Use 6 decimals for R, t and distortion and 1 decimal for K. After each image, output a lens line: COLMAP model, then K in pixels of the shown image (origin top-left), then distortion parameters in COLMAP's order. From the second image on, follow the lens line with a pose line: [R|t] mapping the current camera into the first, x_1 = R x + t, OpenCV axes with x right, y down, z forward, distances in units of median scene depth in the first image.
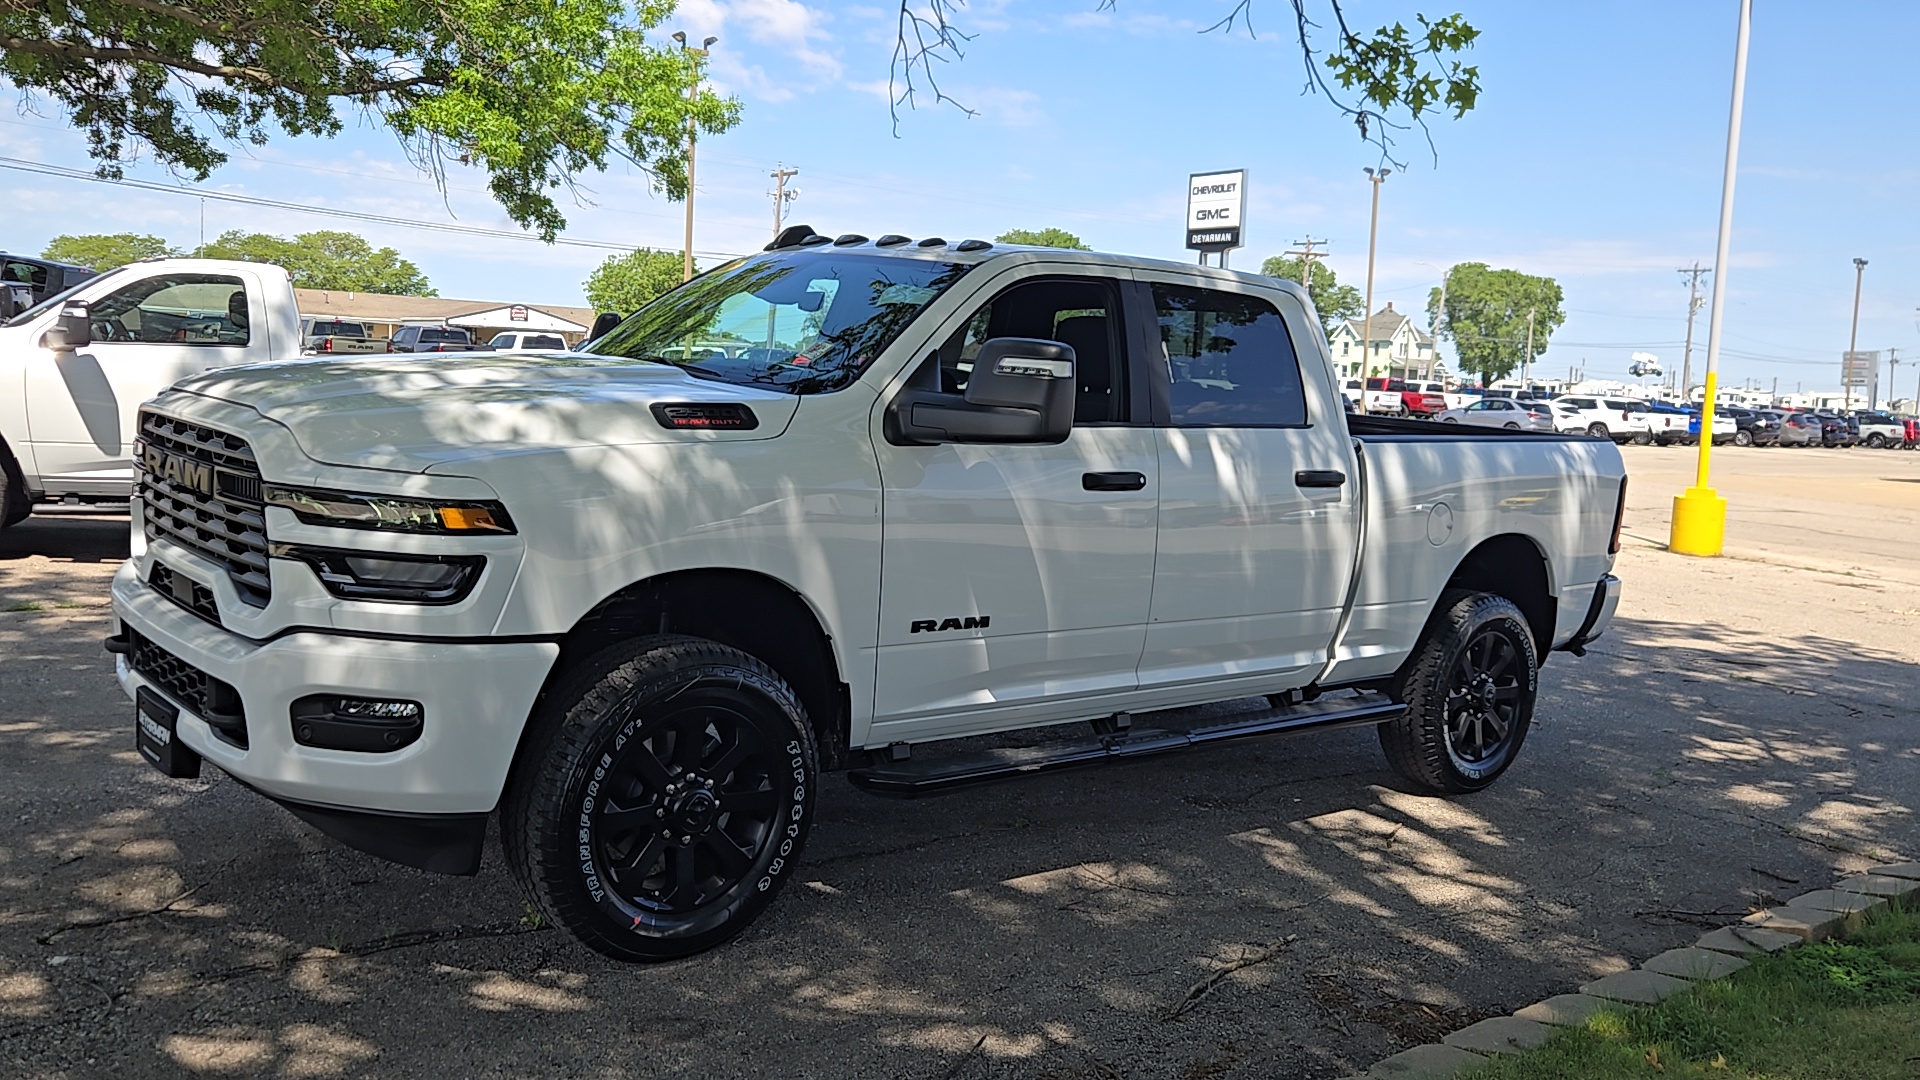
lens RADIAL K [[1606.2, 0, 954.8], [0, 1606.2, 532.1], [0, 0, 1]] dist [0.008753, -0.001890]
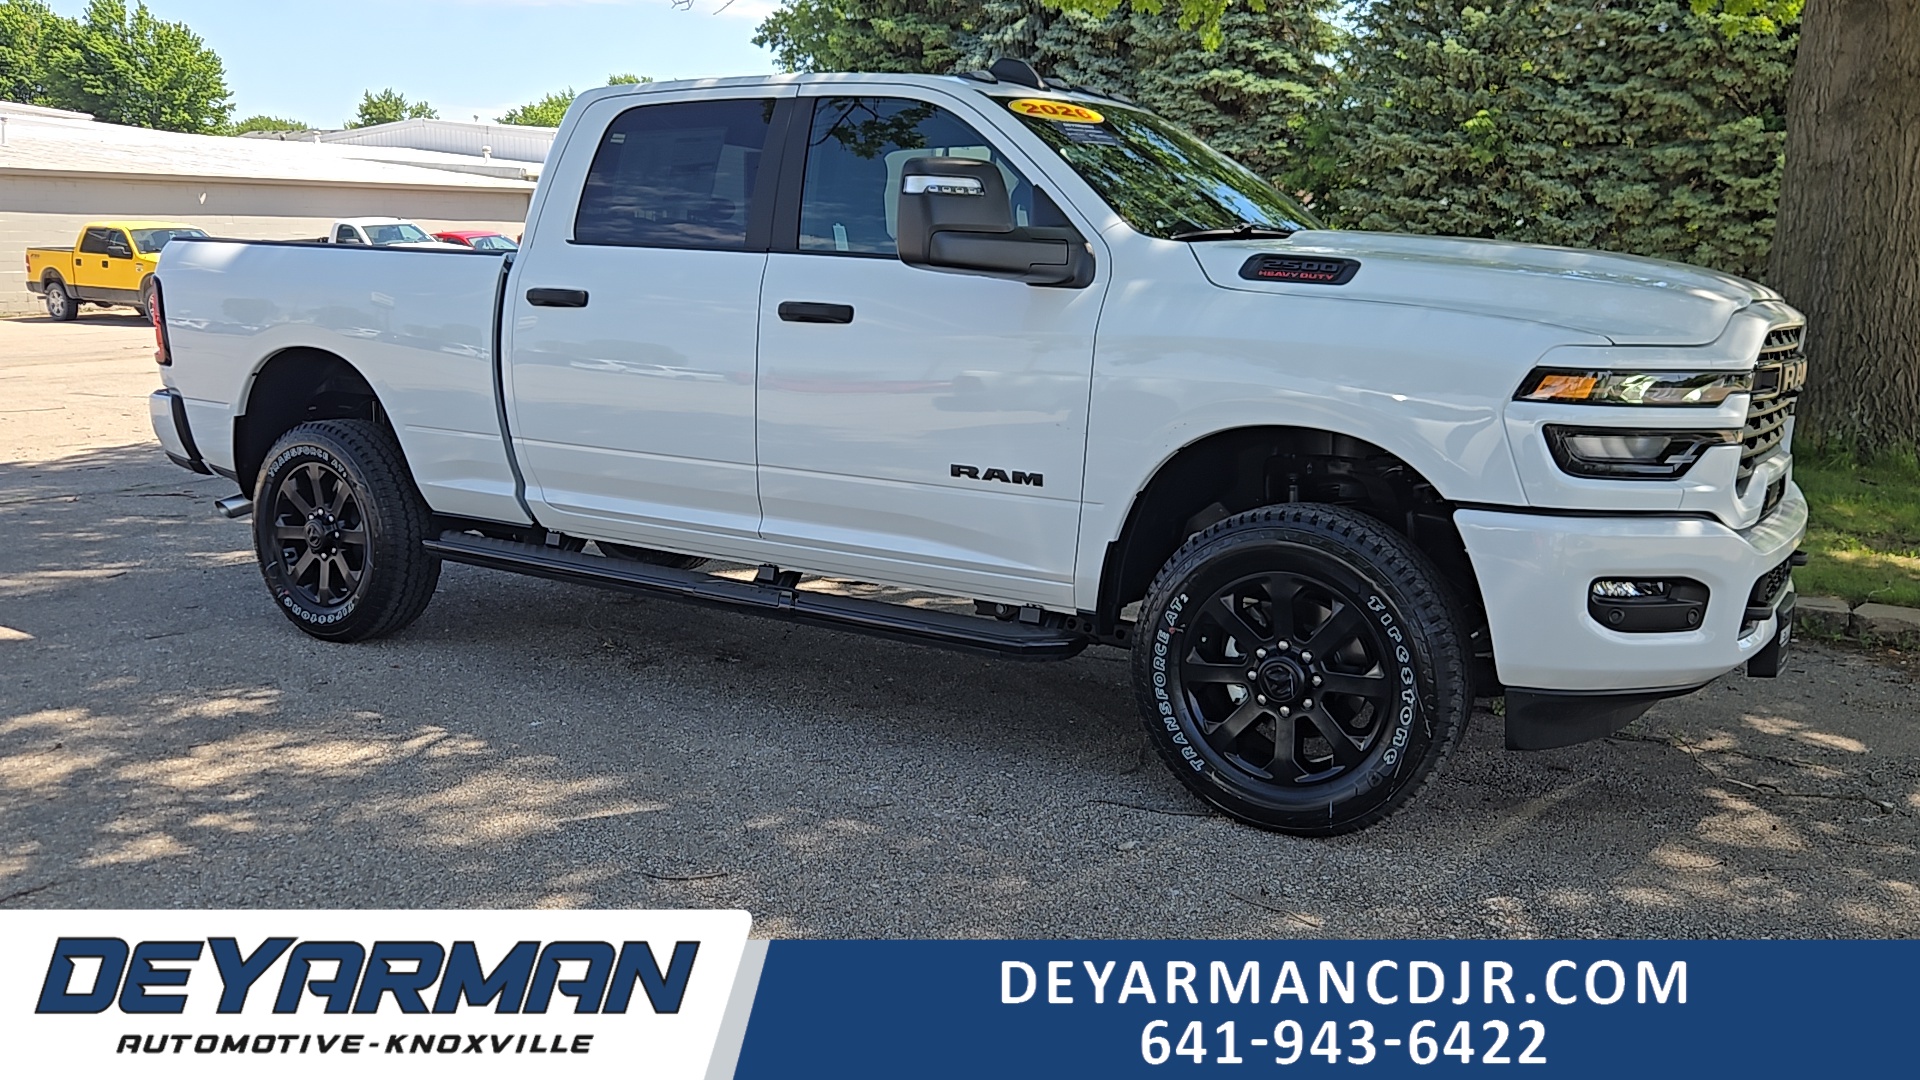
lens RADIAL K [[1597.3, 0, 954.9], [0, 1597.3, 536.4], [0, 0, 1]] dist [0.013897, -0.008475]
pose [[-0.288276, -0.231911, 0.929039, -0.942648], [0.060699, 0.963851, 0.259436, -0.172064], [-0.955622, 0.131181, -0.263778, 1.303463]]
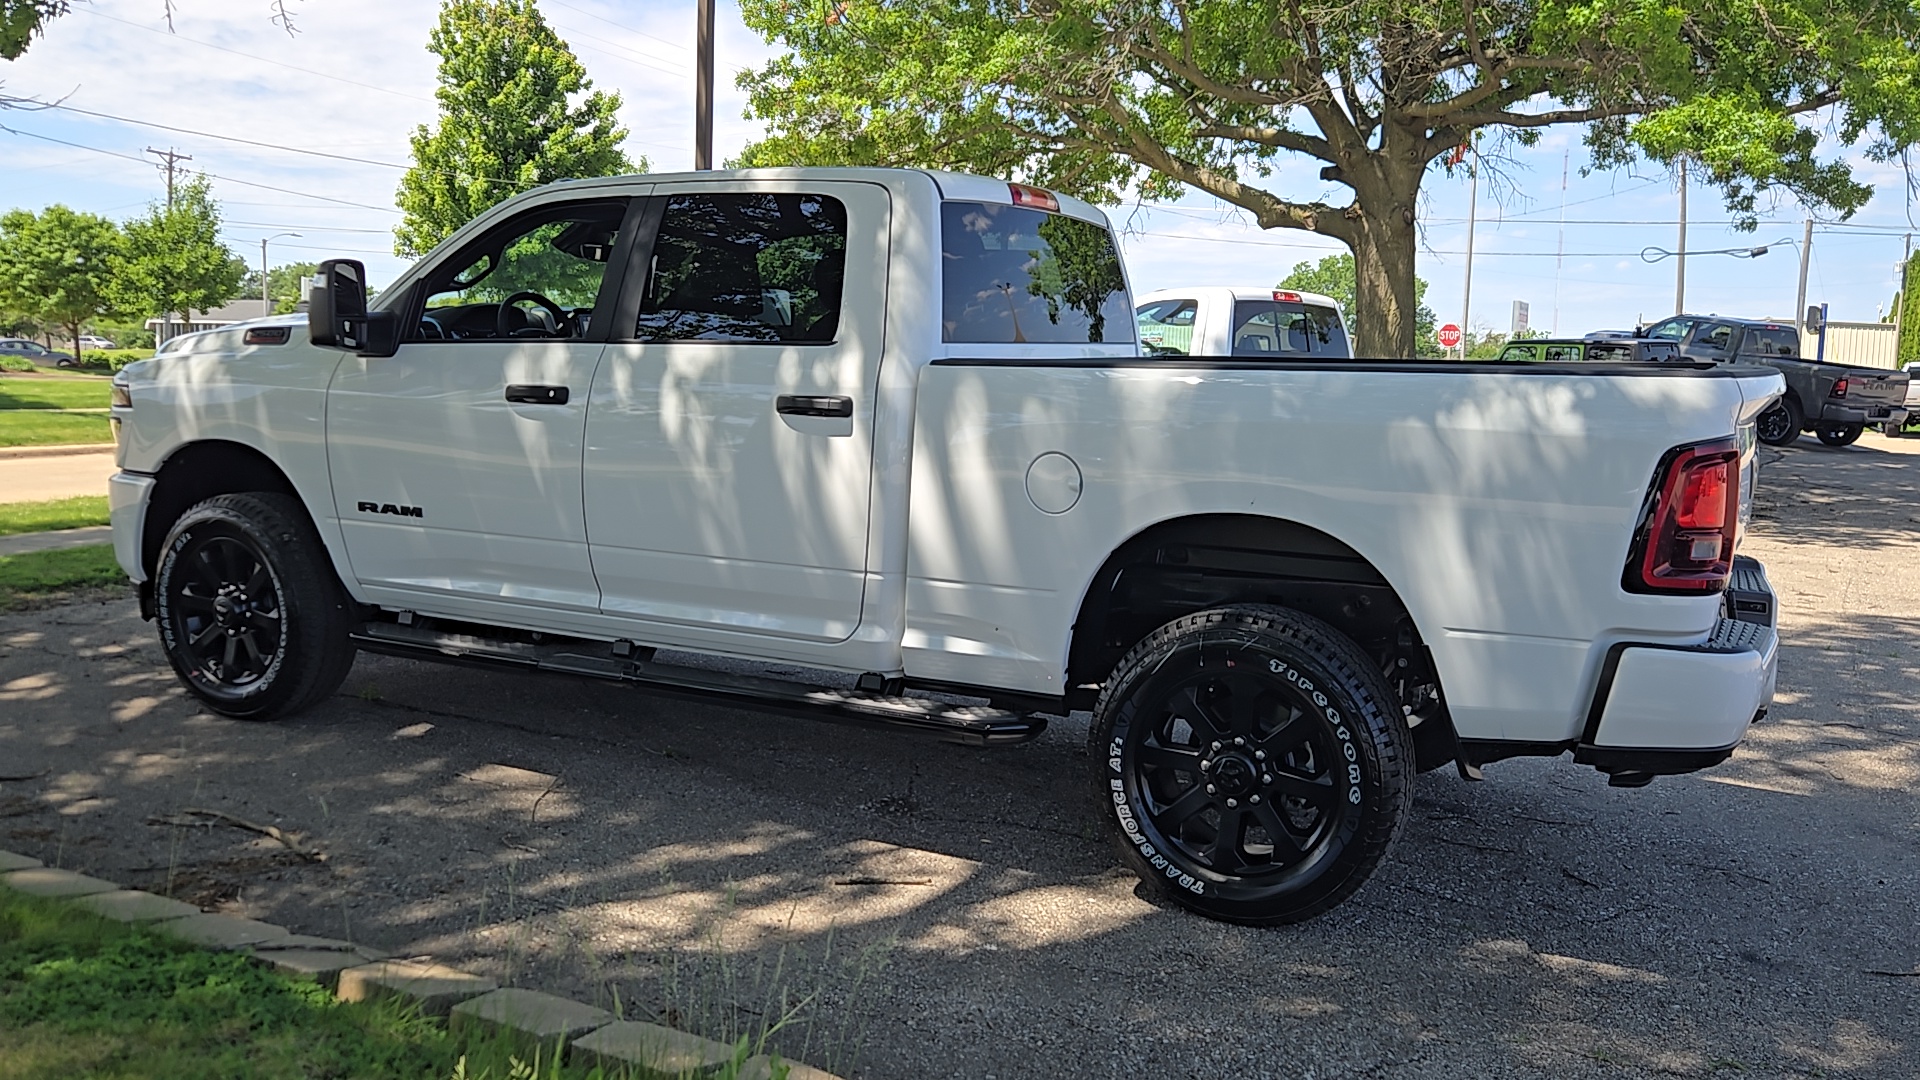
lens RADIAL K [[1582.3, 0, 960.0], [0, 1582.3, 540.0], [0, 0, 1]] dist [0.010605, 0.002561]
pose [[0.380305, 0.059569, -0.922941, 1.001521], [-0.100768, 0.994651, 0.022675, 0.009137], [0.919355, 0.084380, 0.384273, 0.765407]]
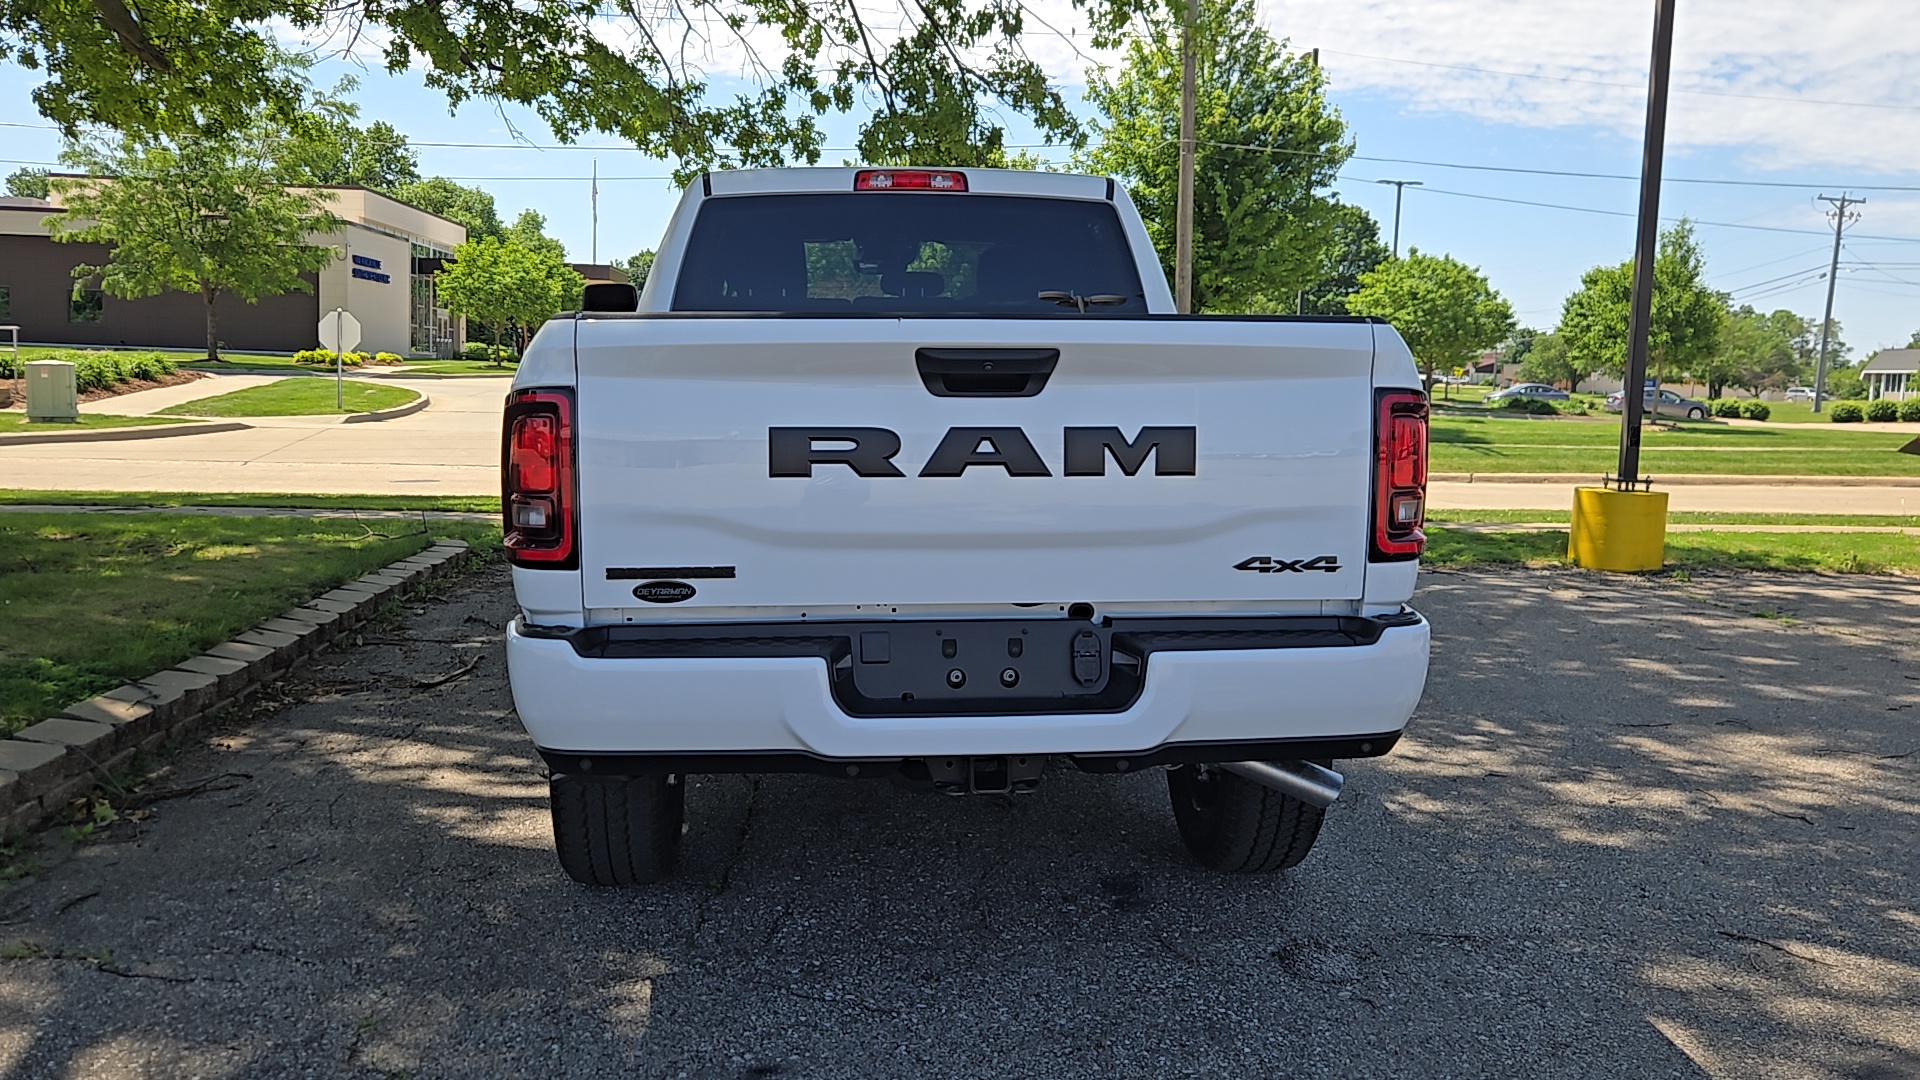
lens RADIAL K [[1597.3, 0, 954.9], [0, 1597.3, 536.4], [0, 0, 1]] dist [0.013897, -0.008475]
pose [[-0.573860, 0.017074, -0.818776, 0.903116], [-0.137401, 0.983604, 0.116812, -0.081995], [0.807345, 0.179534, -0.562105, 1.722698]]
